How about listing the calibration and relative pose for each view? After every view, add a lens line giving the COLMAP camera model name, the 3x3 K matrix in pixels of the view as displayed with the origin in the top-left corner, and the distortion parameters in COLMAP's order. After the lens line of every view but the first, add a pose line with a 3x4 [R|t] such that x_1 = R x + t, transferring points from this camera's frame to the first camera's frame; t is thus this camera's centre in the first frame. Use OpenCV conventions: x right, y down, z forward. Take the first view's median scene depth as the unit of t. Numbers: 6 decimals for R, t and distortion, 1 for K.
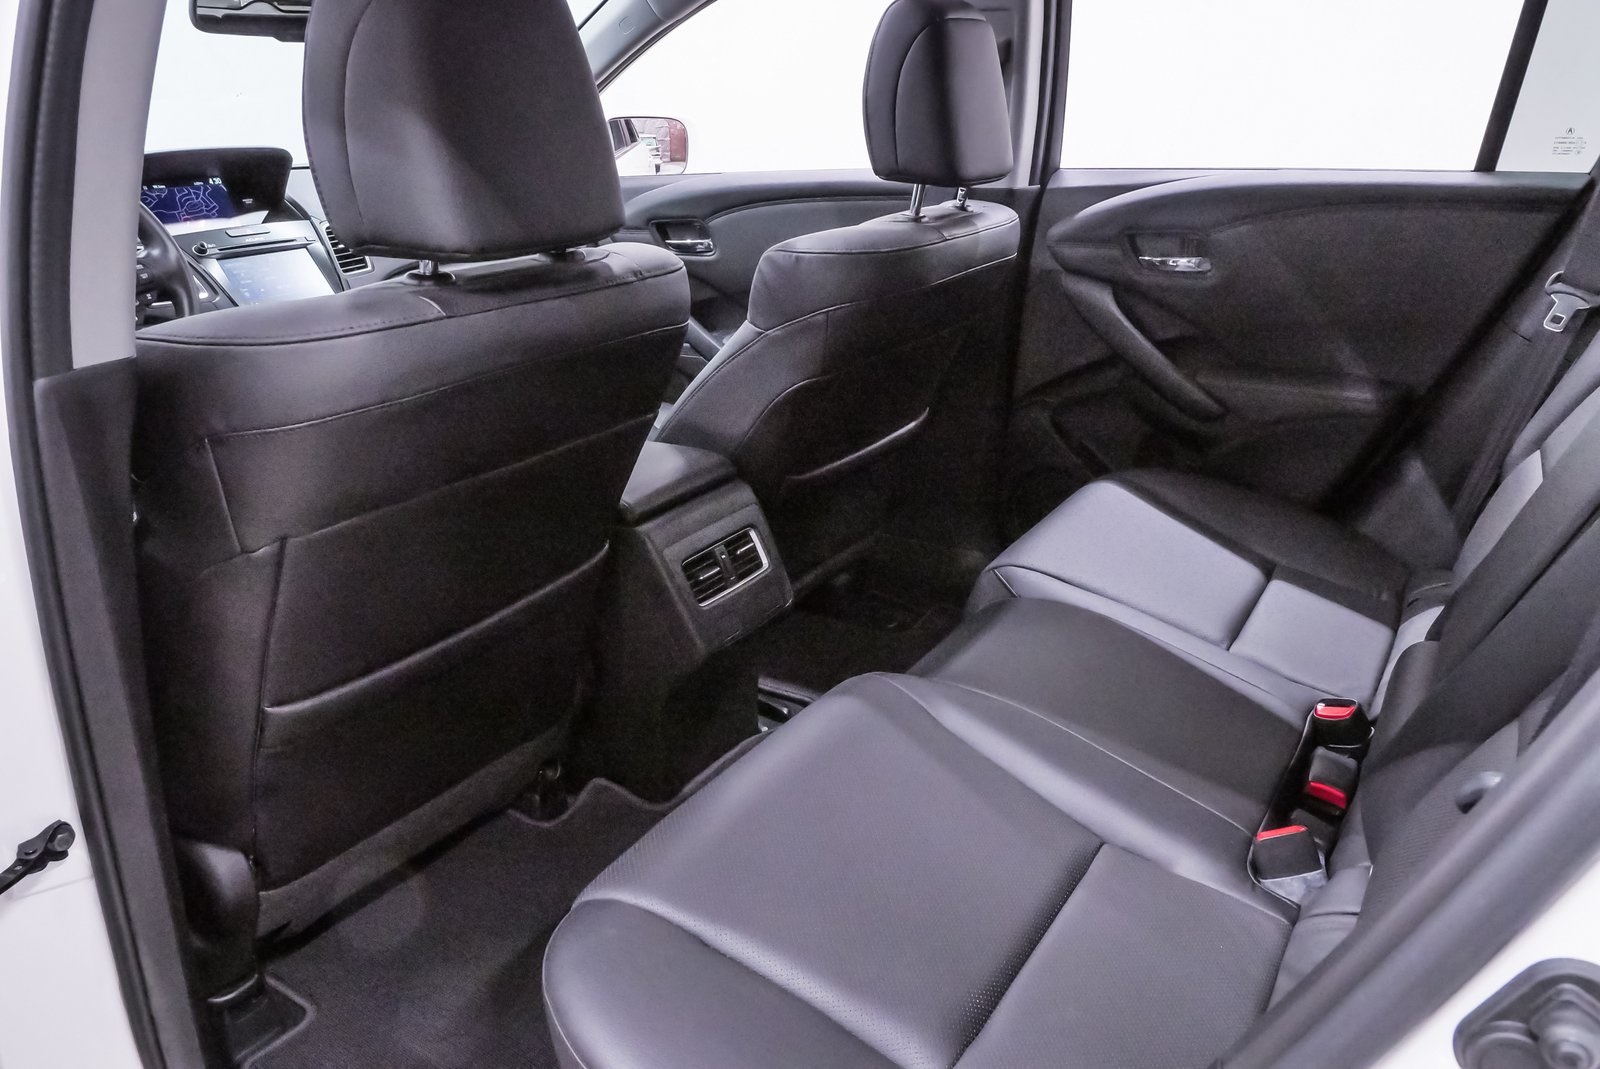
lens RADIAL K [[1192.4, 0, 800.0], [0, 1192.4, 534.5], [0, 0, 1]] dist [-0.042967, 0.011885]
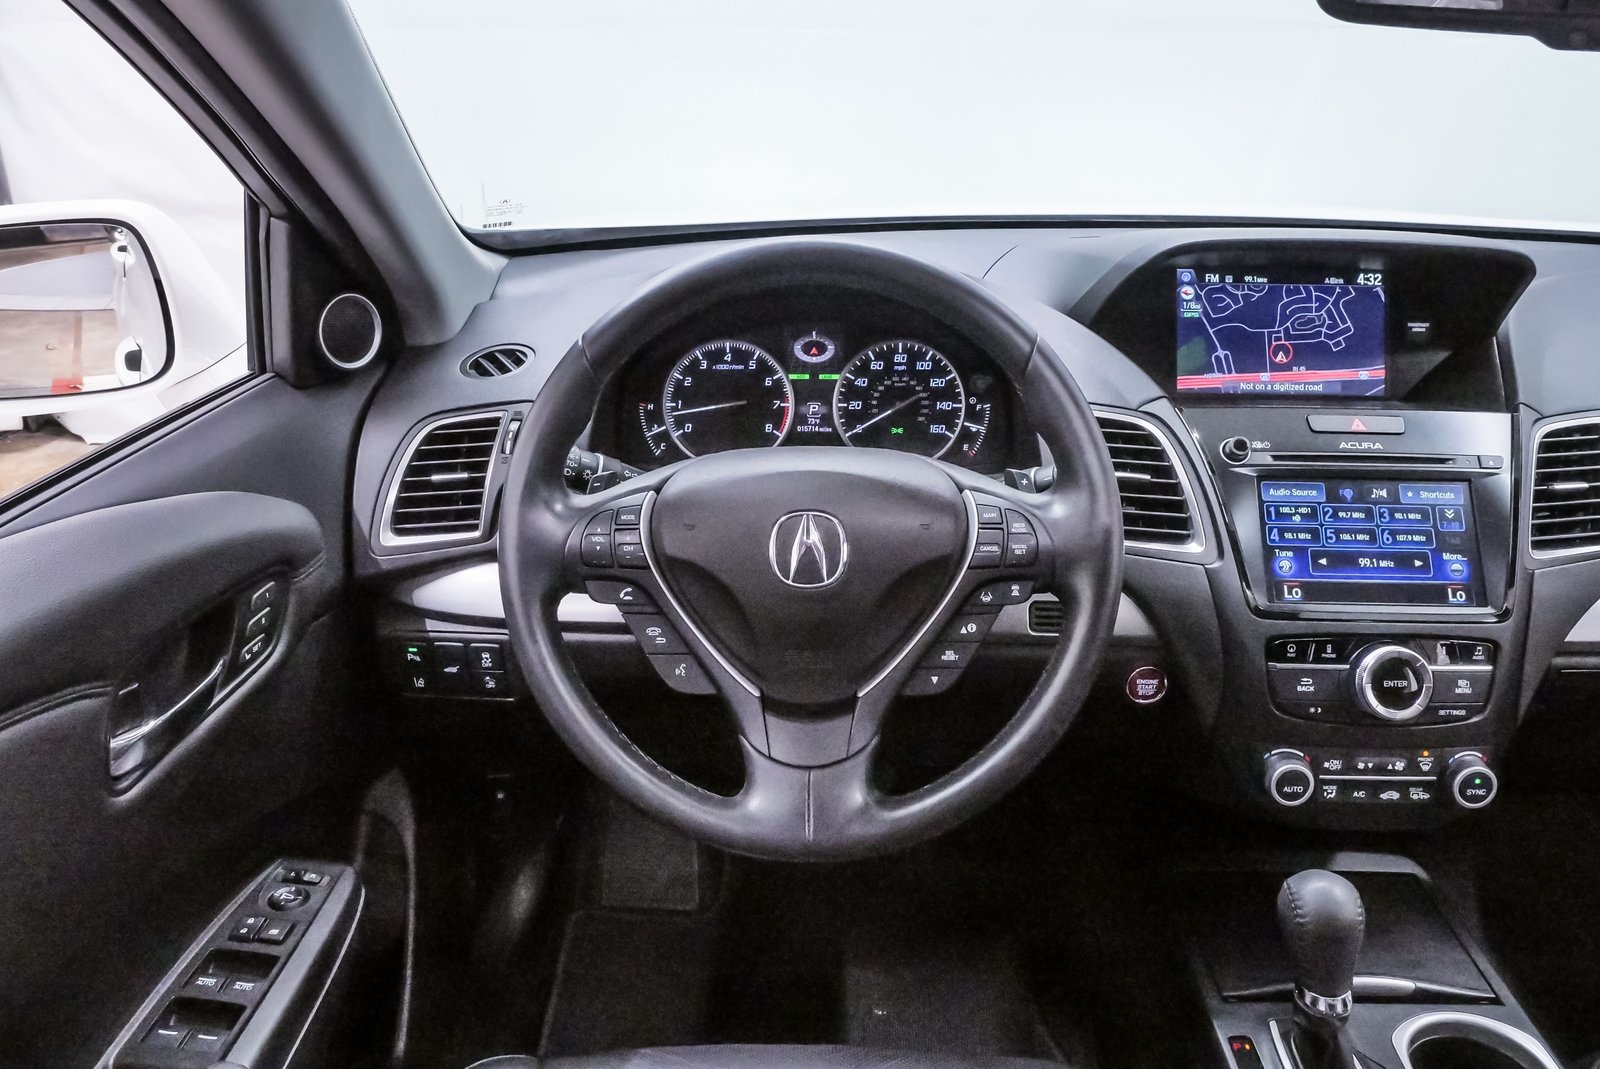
lens RADIAL K [[1192.4, 0, 800.0], [0, 1192.4, 534.5], [0, 0, 1]] dist [-0.042967, 0.011885]
pose [[0.517144, 0.368051, -0.772723, -0.184658], [-0.309937, 0.922076, 0.231764, -0.240476], [0.797811, 0.119640, 0.590918, 0.508110]]
